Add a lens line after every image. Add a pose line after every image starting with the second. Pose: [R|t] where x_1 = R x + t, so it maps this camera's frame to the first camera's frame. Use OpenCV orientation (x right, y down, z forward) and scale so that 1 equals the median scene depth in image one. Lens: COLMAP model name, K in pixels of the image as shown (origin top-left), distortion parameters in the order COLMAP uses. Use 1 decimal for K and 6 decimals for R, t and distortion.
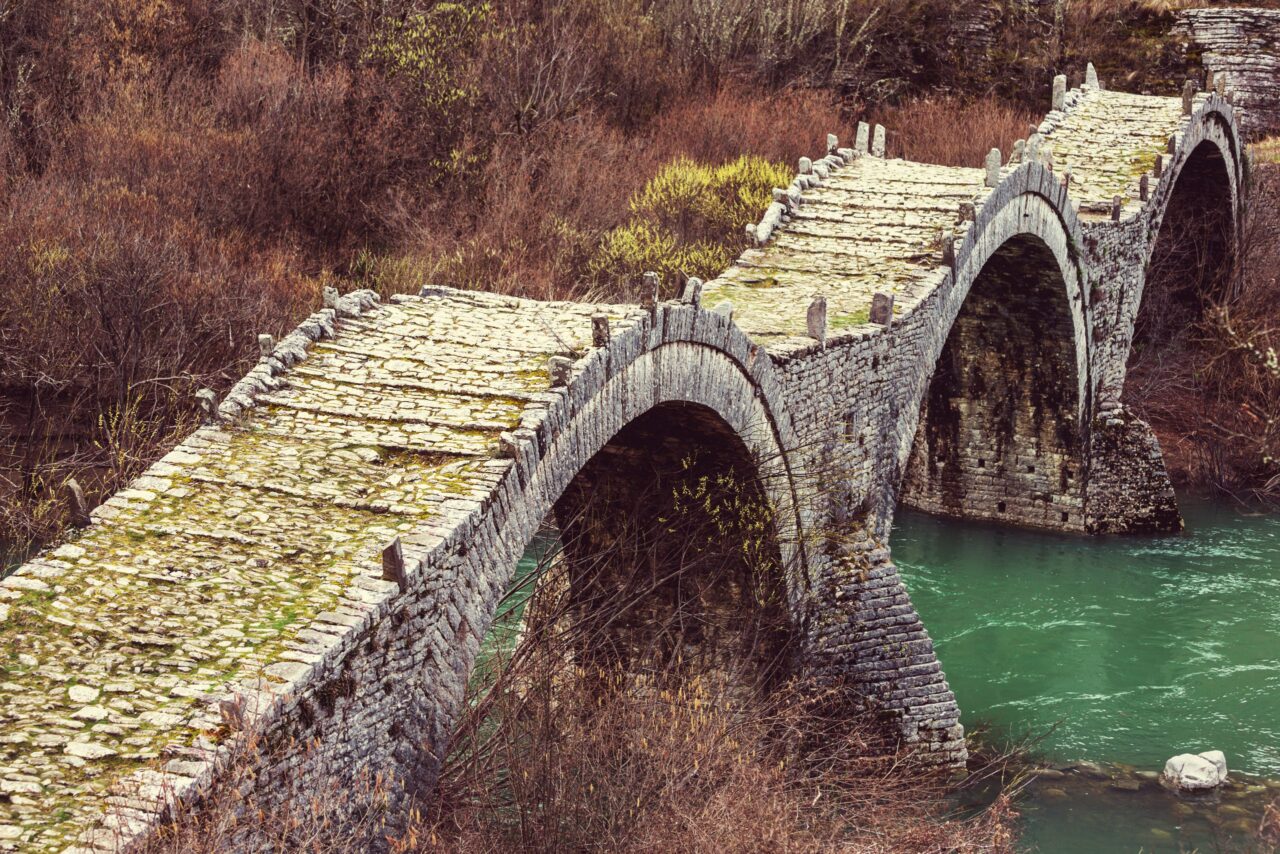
lens RADIAL K [[2459.2, 0, 640.0], [0, 2459.2, 427.0], [0, 0, 1]] dist [0.023878, -0.193167]
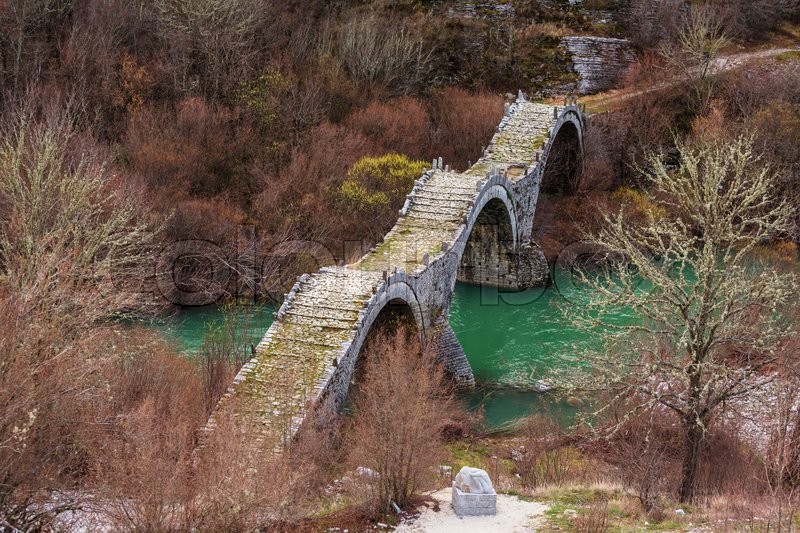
lens RADIAL K [[1537.0, 0, 400.0], [0, 1537.0, 266.5], [0, 0, 1]] dist [0.023878, -0.193167]
pose [[0.996481, -0.039110, 0.074130, -0.102654], [0.031385, 0.994223, 0.102639, -0.215744], [-0.077716, -0.099951, 0.991953, -0.925538]]
